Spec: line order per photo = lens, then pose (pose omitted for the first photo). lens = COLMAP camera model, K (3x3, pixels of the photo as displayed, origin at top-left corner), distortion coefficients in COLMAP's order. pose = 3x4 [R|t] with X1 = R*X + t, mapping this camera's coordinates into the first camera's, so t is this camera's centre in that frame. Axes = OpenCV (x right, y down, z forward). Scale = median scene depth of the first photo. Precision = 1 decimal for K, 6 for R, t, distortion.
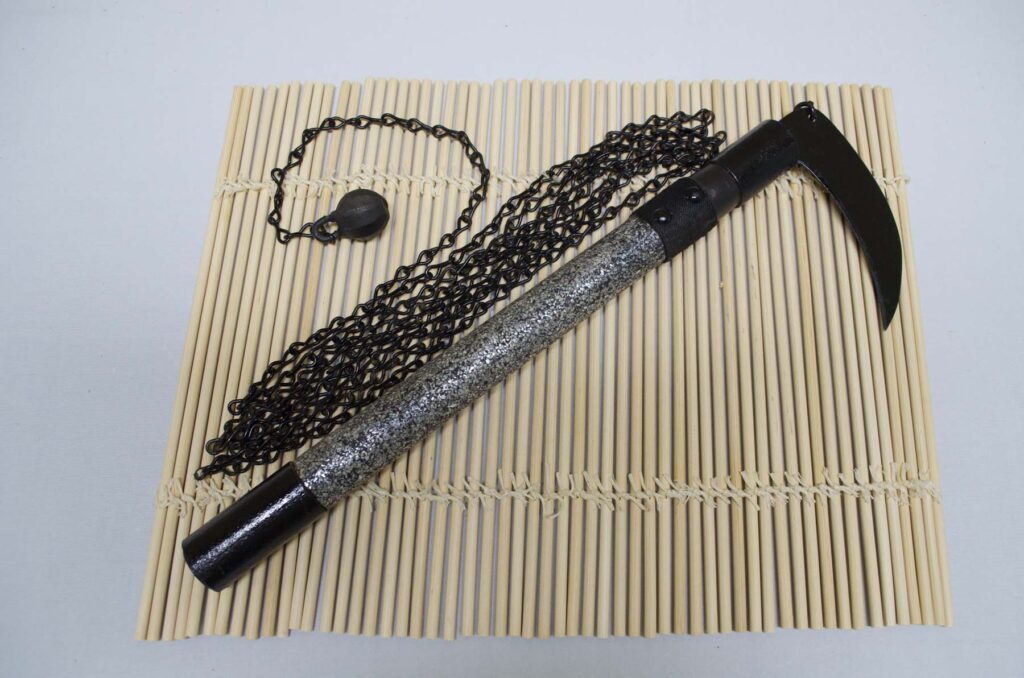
lens RADIAL K [[817.2, 0, 512.2], [0, 817.2, 338.4], [0, 0, 1]] dist [-0.090652, -0.000666]
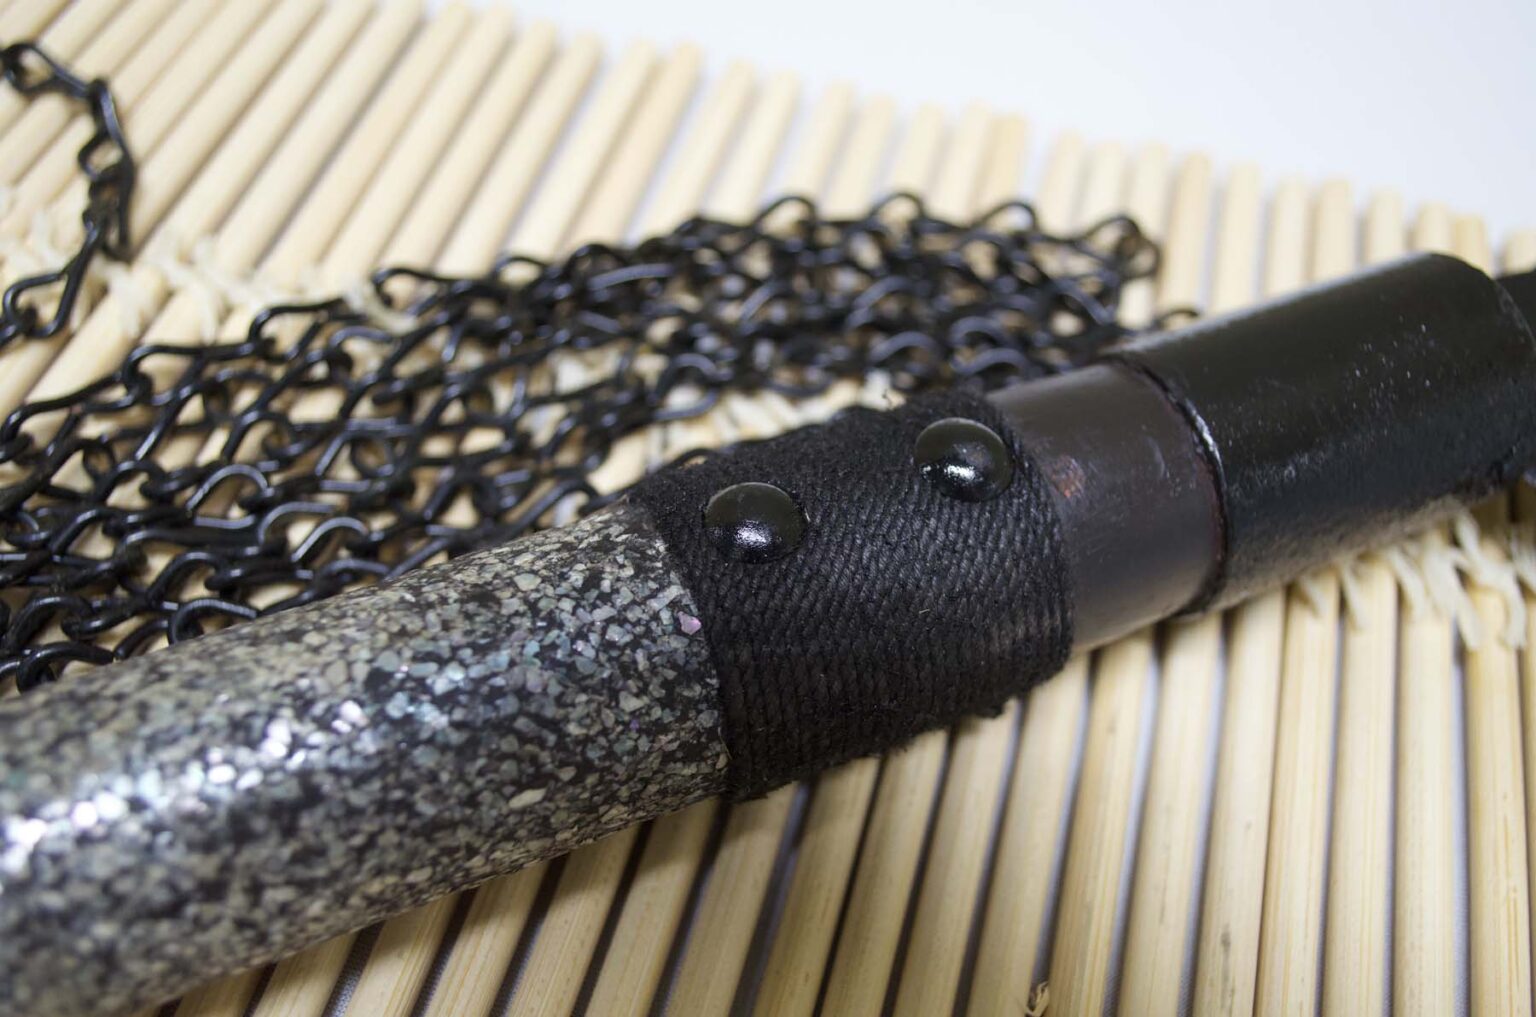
lens RADIAL K [[1544.5, 0, 771.9], [0, 1544.5, 513.8], [0, 0, 1]] dist [-0.070239, 0.000000]
pose [[0.972277, 0.226388, -0.058539, 0.207170], [-0.233380, 0.923907, -0.303198, -0.052002], [-0.014556, 0.308454, 0.951128, 0.683123]]
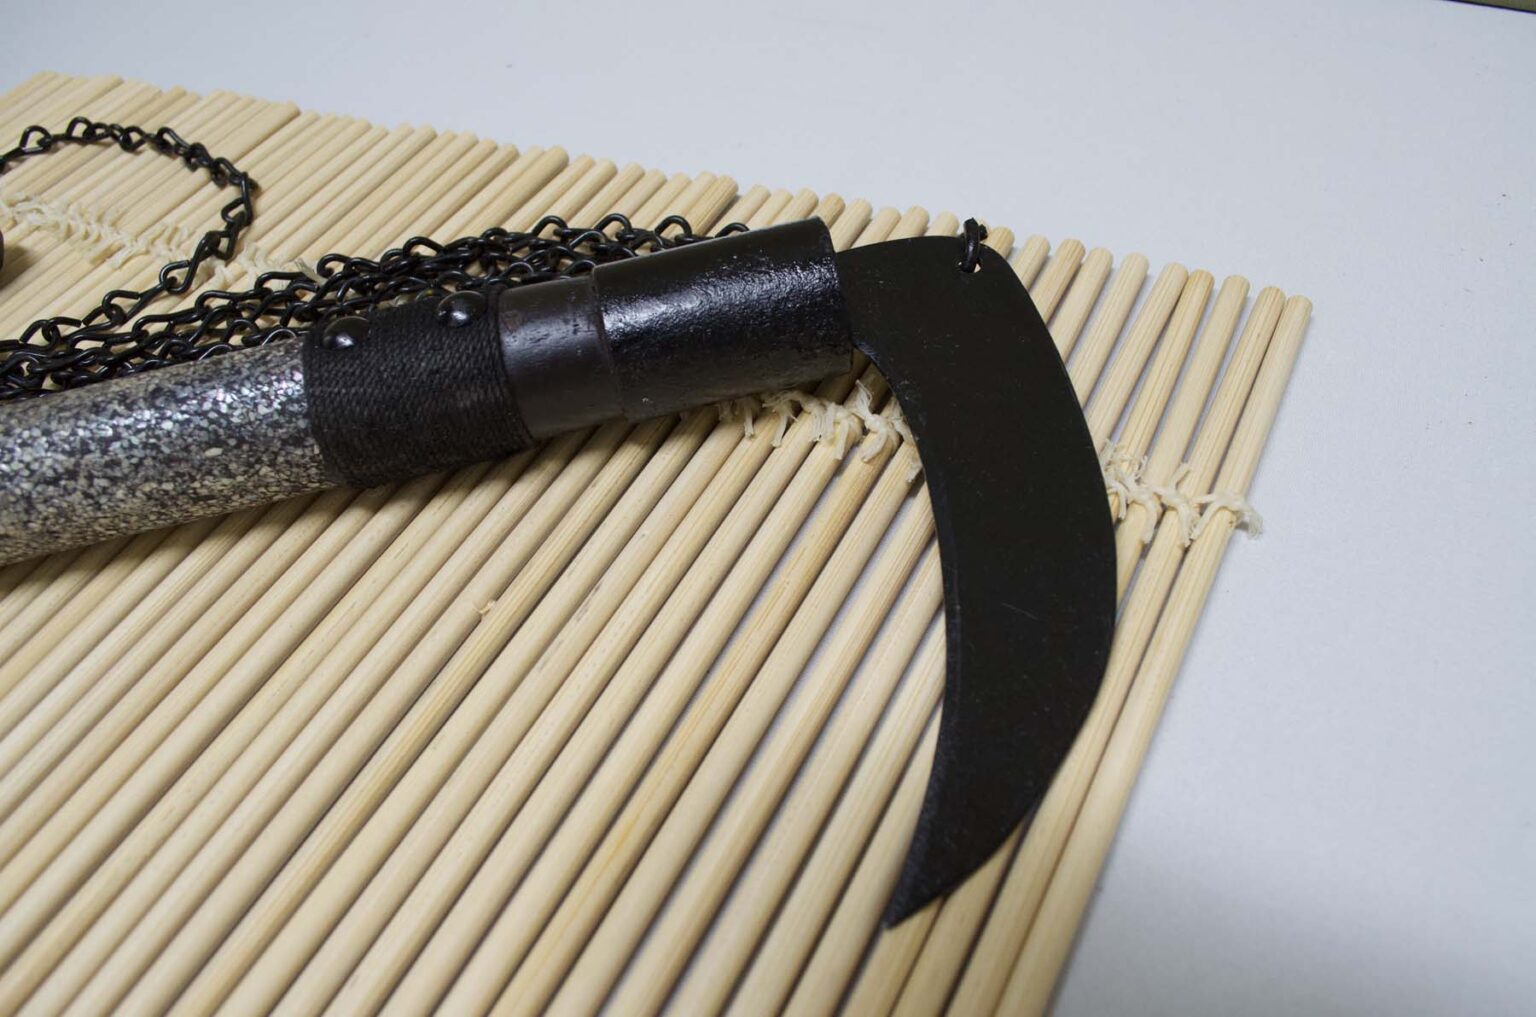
lens RADIAL K [[1225.9, 0, 769.9], [0, 1225.9, 506.3], [0, 0, 1]] dist [-0.090652, -0.000666]
pose [[0.898764, 0.263893, -0.350121, 0.550200], [-0.374011, 0.878179, -0.298191, 0.002442], [0.228779, 0.398952, 0.887974, 0.606656]]
